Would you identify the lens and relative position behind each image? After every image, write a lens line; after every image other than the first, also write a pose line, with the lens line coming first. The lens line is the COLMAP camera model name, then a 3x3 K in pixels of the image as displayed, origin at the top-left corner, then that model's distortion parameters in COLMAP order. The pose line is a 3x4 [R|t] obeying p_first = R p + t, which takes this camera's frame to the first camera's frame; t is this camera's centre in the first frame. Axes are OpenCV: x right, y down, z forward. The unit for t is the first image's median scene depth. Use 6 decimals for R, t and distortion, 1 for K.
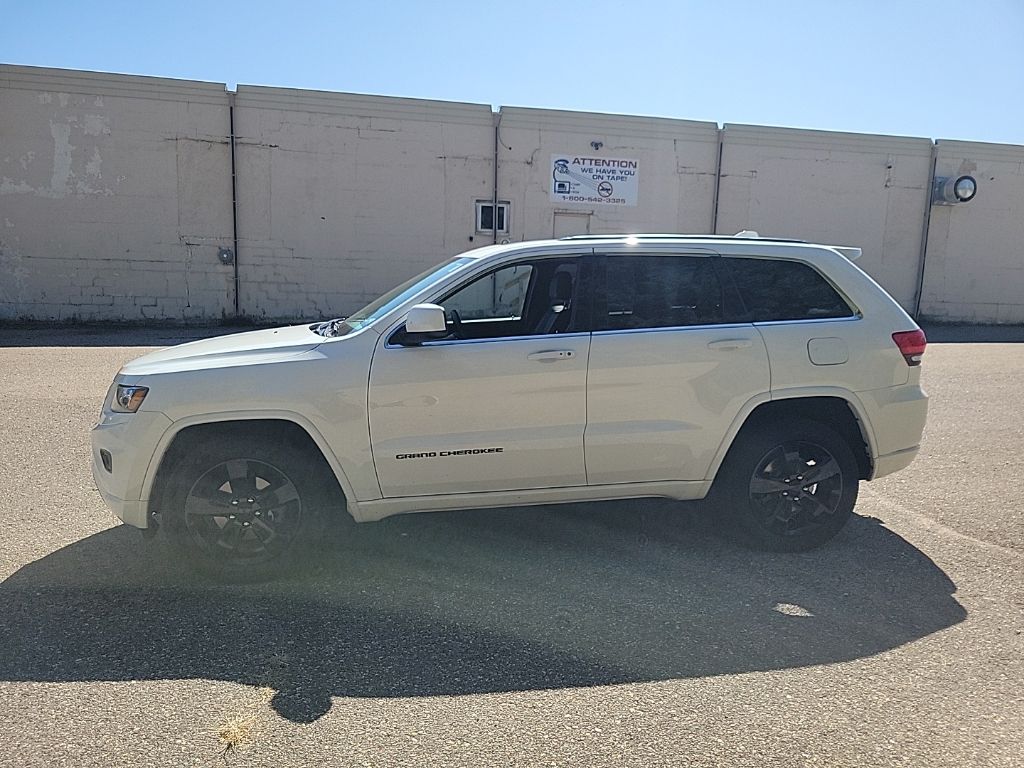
lens RADIAL K [[771.3, 0, 520.7], [0, 771.3, 390.4], [0, 0, 1]] dist [0.049456, -0.031642]
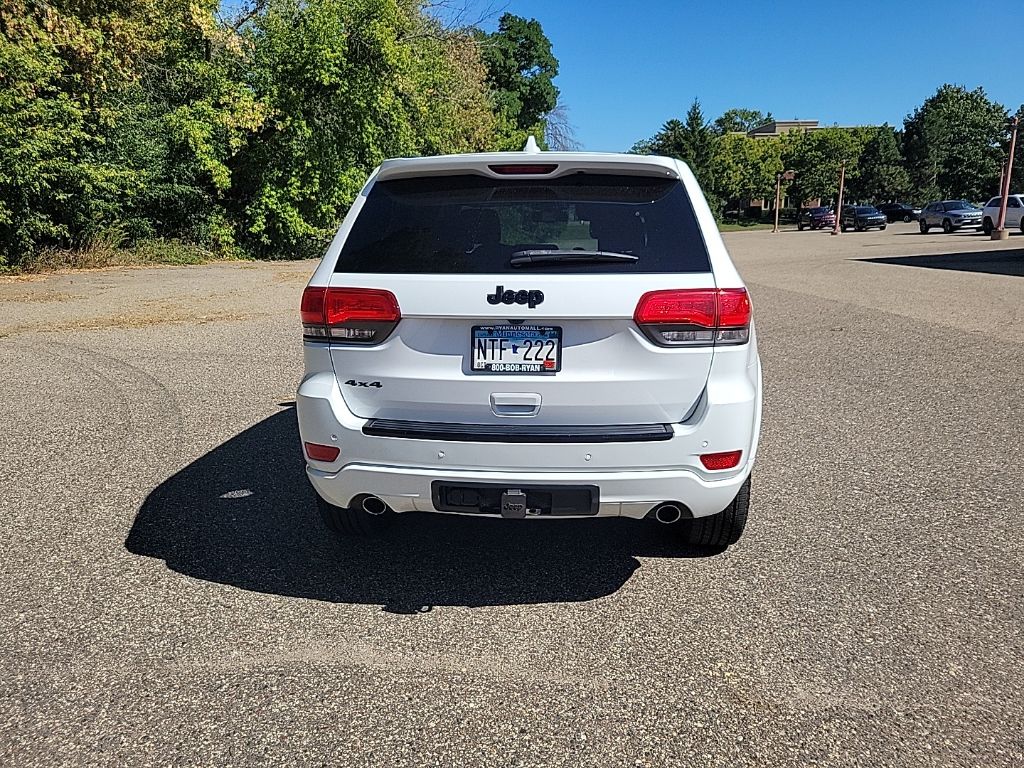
lens RADIAL K [[771.3, 0, 520.4], [0, 771.3, 376.1], [0, 0, 1]] dist [0.049456, -0.031642]
pose [[-0.238837, 0.182480, -0.953760, 0.254371], [-0.134296, 0.966539, 0.218555, -0.039669], [0.961728, 0.180285, -0.206340, 0.307969]]
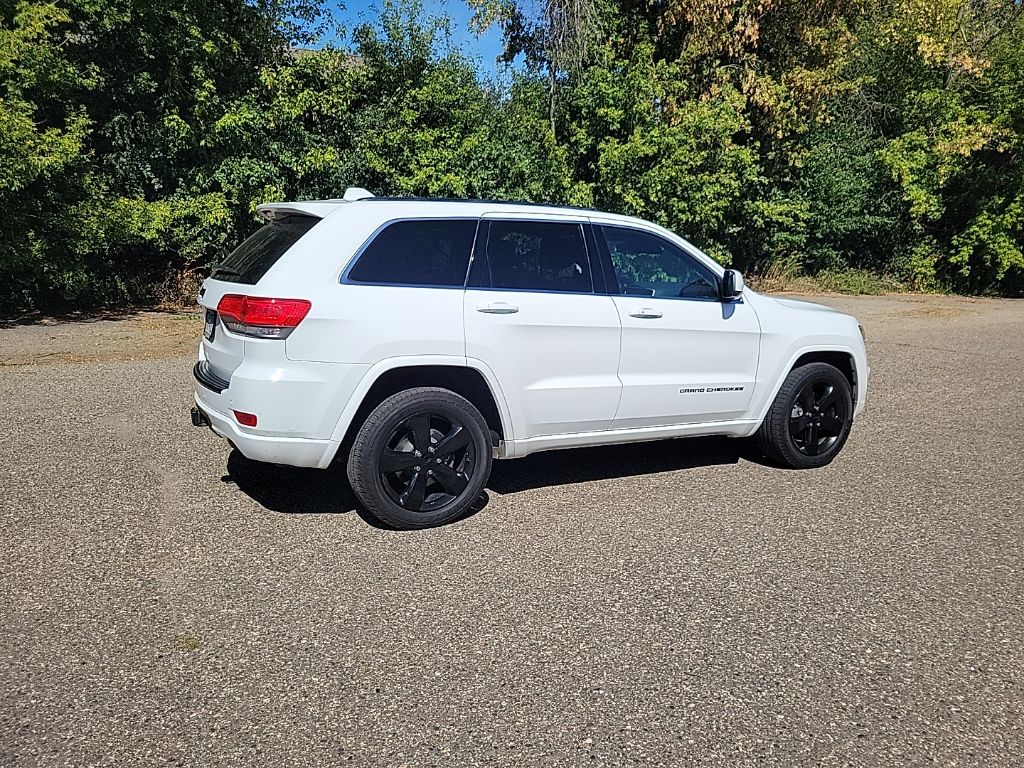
lens RADIAL K [[771.3, 0, 519.1], [0, 771.3, 388.5], [0, 0, 1]] dist [0.049456, -0.031642]
pose [[-0.945255, 0.034428, -0.324511, 0.109701], [-0.070574, 0.949320, 0.306287, -0.072482], [0.318610, 0.312421, -0.894919, 0.517520]]
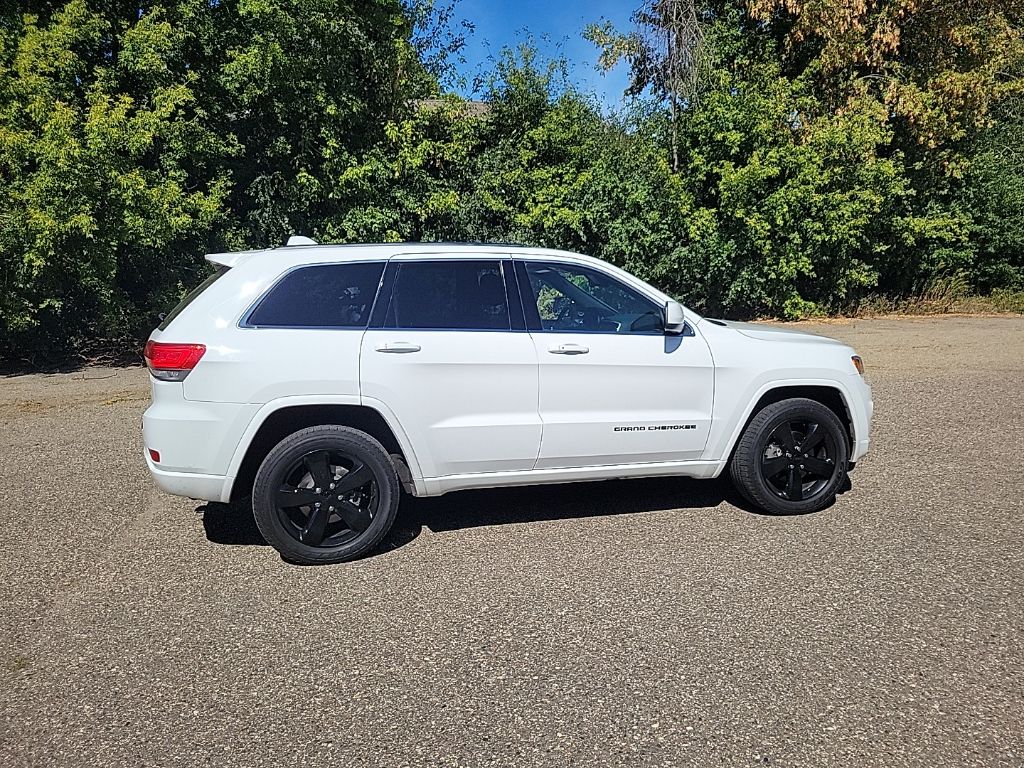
lens RADIAL K [[771.3, 0, 520.1], [0, 771.3, 376.8], [0, 0, 1]] dist [0.049456, -0.031642]
pose [[-0.994422, 0.026071, -0.102204, 0.031381], [-0.001791, 0.964658, 0.263499, -0.077198], [0.105462, 0.262212, -0.959230, 0.531885]]
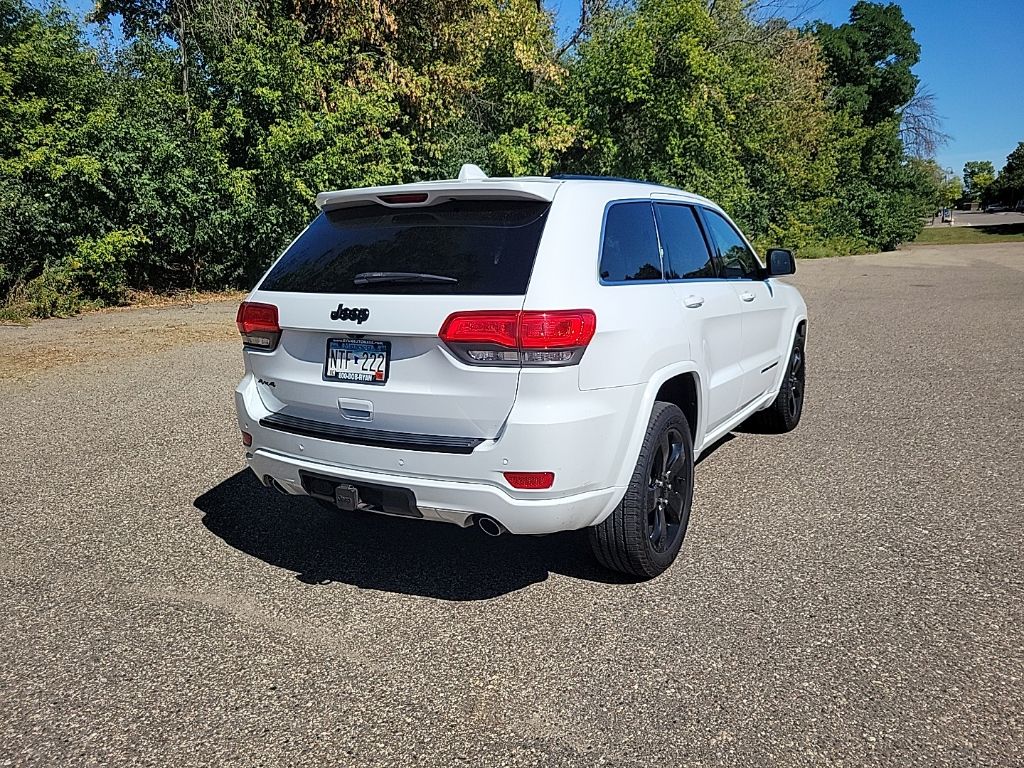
lens RADIAL K [[771.3, 0, 520.9], [0, 771.3, 380.0], [0, 0, 1]] dist [0.049456, -0.031642]
pose [[-0.626915, 0.148222, -0.764858, 0.220669], [-0.091386, 0.960968, 0.261130, -0.054011], [0.773709, 0.233604, -0.588900, 0.396780]]
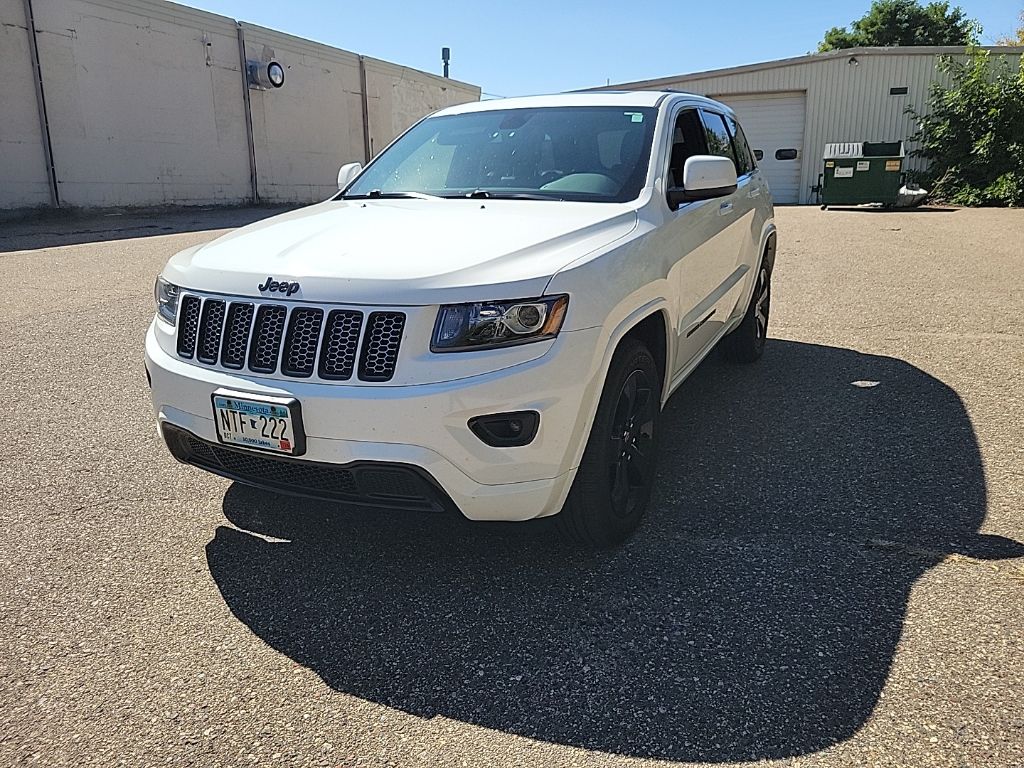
lens RADIAL K [[771.3, 0, 516.1], [0, 771.3, 373.8], [0, 0, 1]] dist [0.049456, -0.031642]
pose [[0.570368, -0.227492, 0.789258, -0.201573], [0.135478, 0.973776, 0.182772, -0.012246], [-0.810139, 0.002680, 0.586231, 0.131871]]
